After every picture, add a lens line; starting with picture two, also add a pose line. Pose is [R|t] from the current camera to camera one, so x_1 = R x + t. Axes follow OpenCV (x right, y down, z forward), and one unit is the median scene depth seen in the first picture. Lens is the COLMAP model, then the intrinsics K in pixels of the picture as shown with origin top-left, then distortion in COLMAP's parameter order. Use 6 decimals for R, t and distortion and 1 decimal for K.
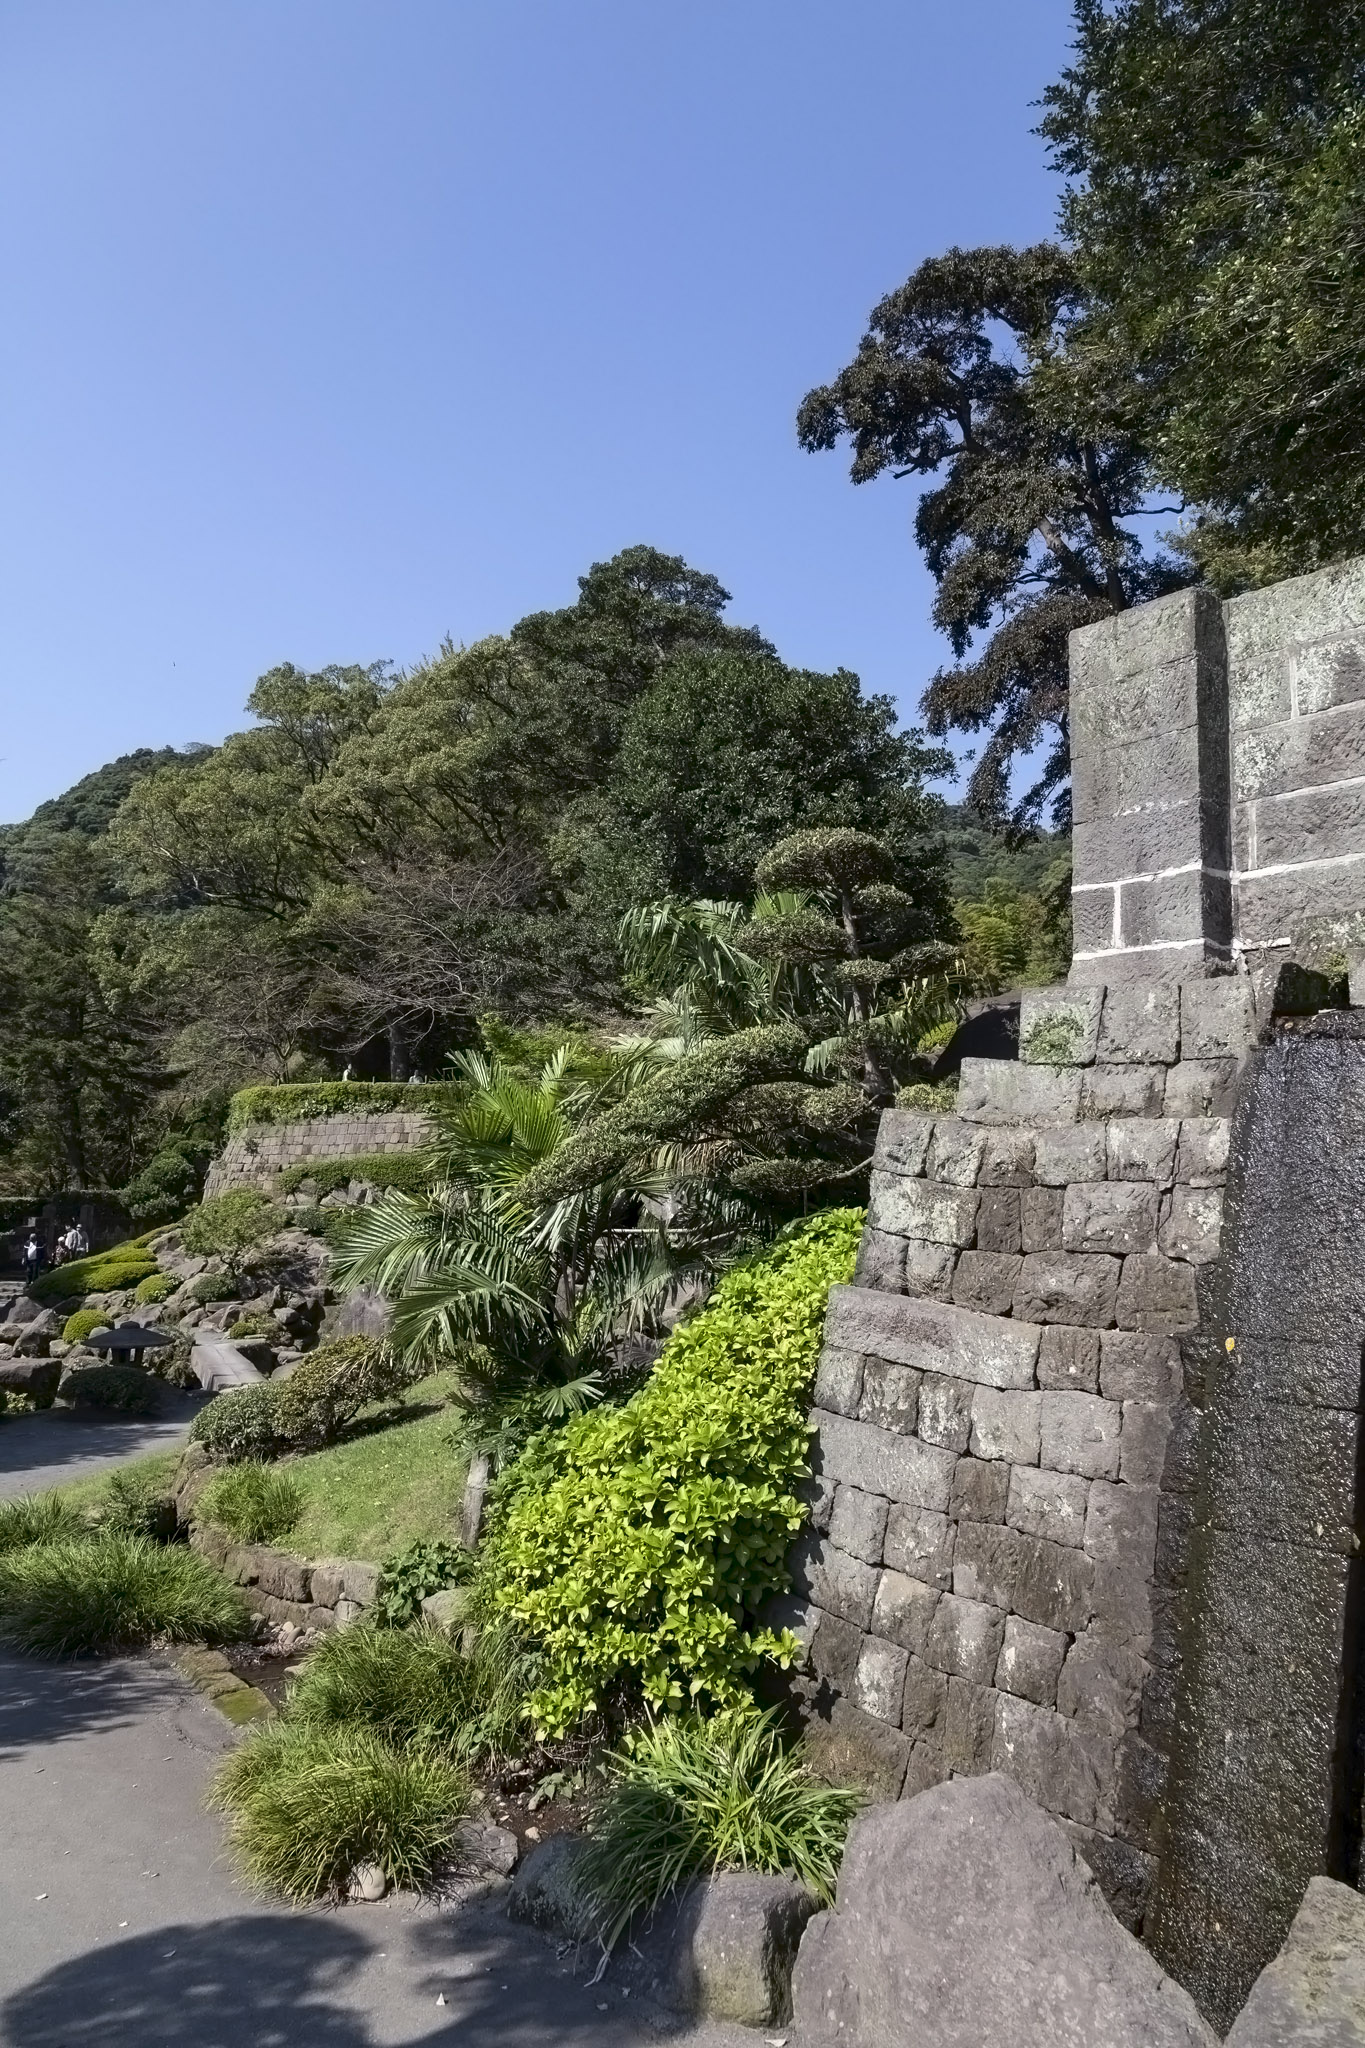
lens RADIAL K [[1425.9, 0, 682.2], [0, 1425.9, 1025.6], [0, 0, 1]] dist [0.000520, 0.000160]
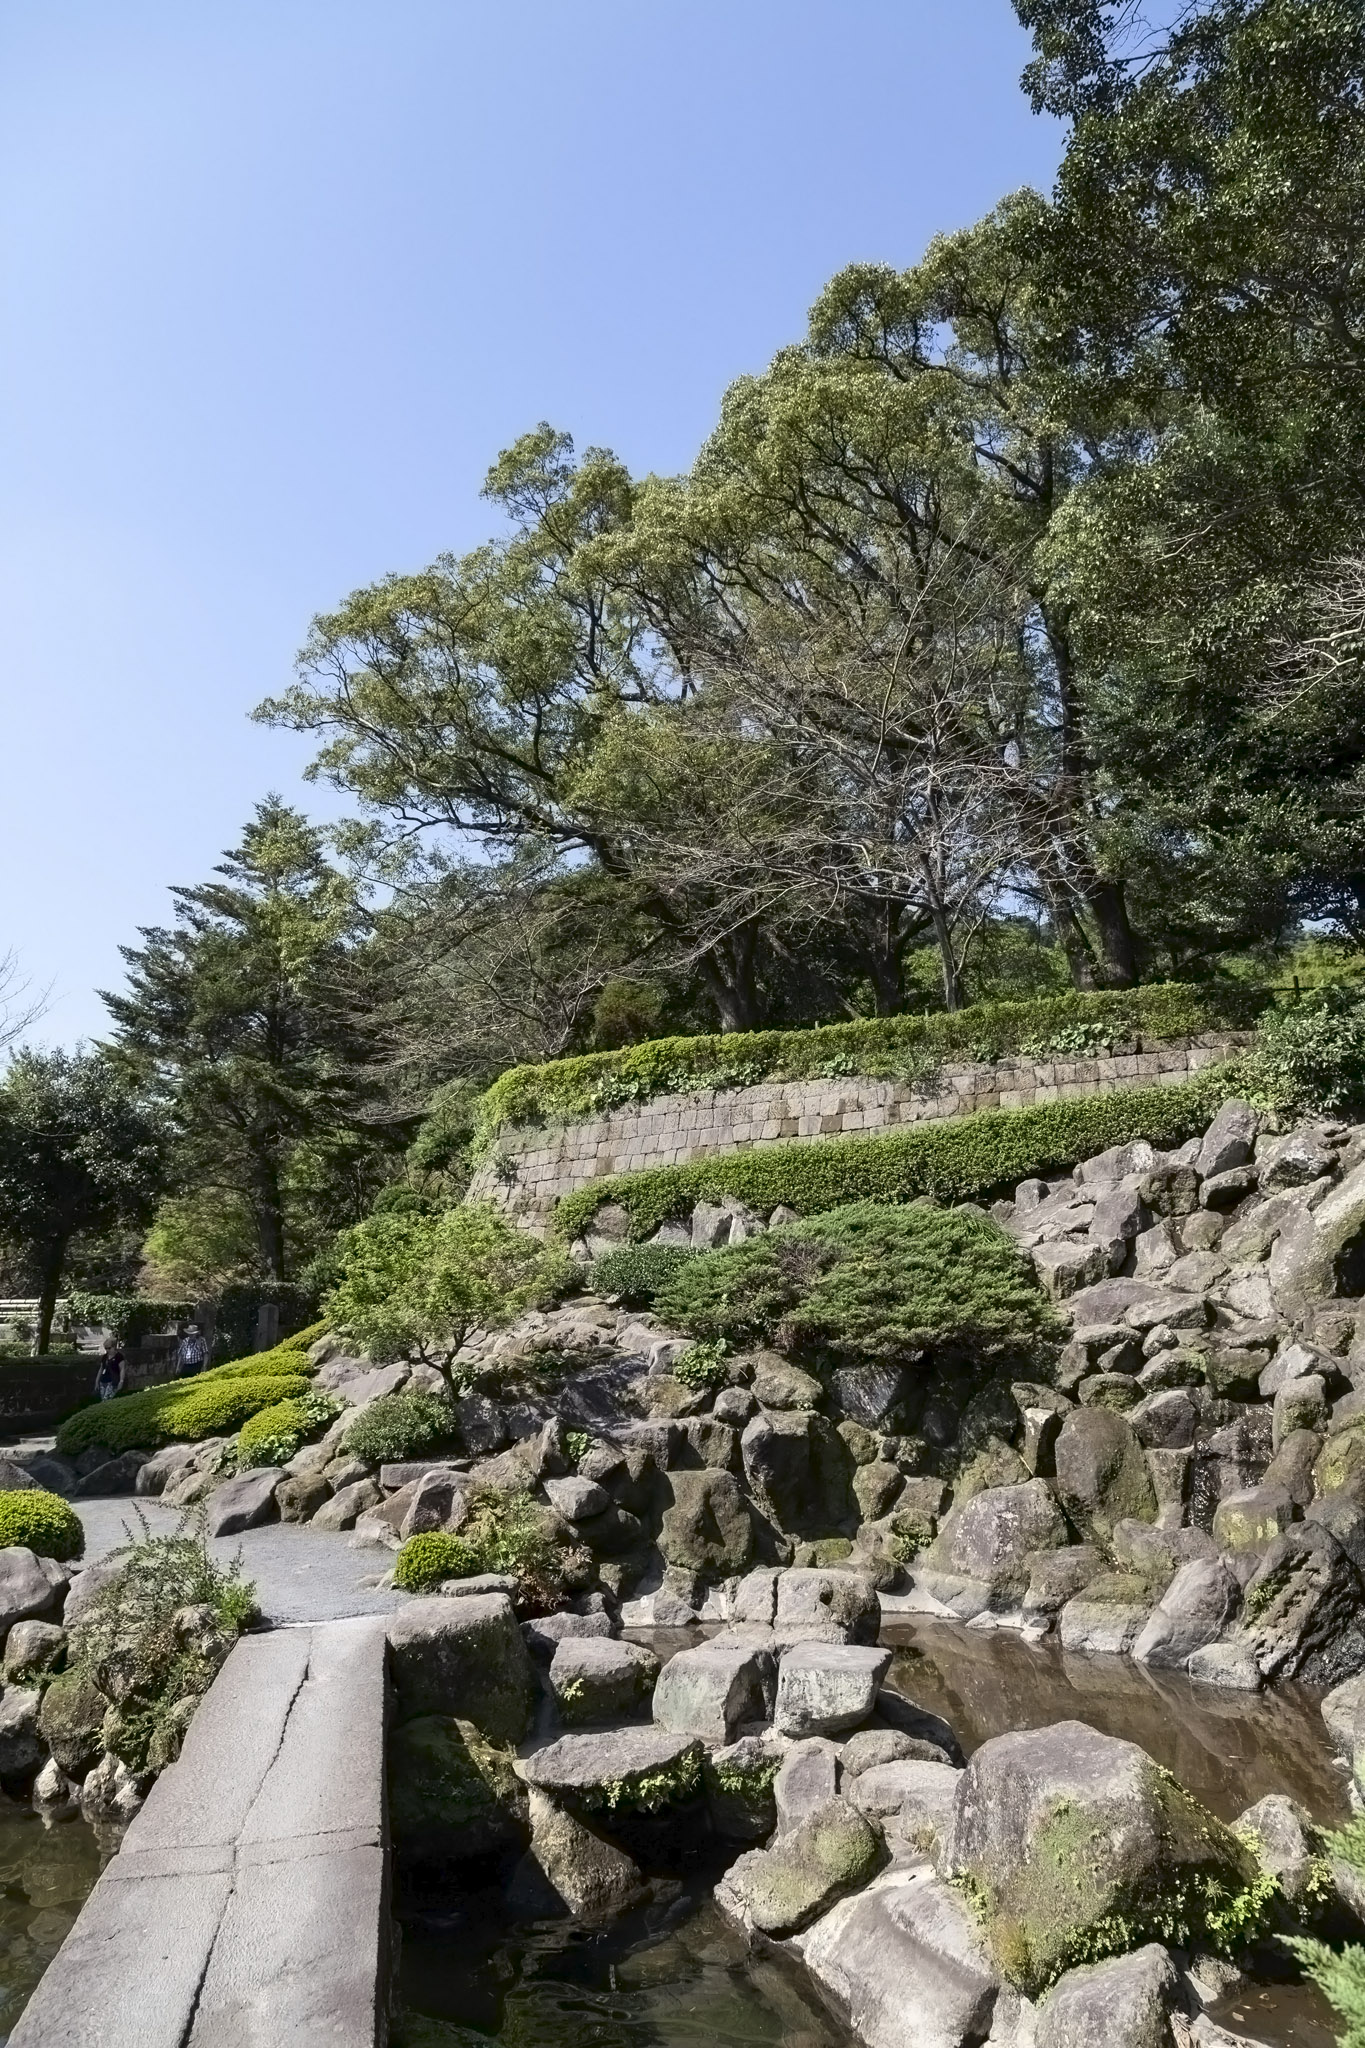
lens RADIAL K [[1425.9, 0, 685.8], [0, 1425.9, 1021.8], [0, 0, 1]] dist [0.000520, 0.000160]
pose [[0.980914, -0.063960, -0.183620, -0.155173], [0.044564, 0.993165, -0.107880, 0.108261], [0.189265, 0.097638, 0.977060, 0.563215]]
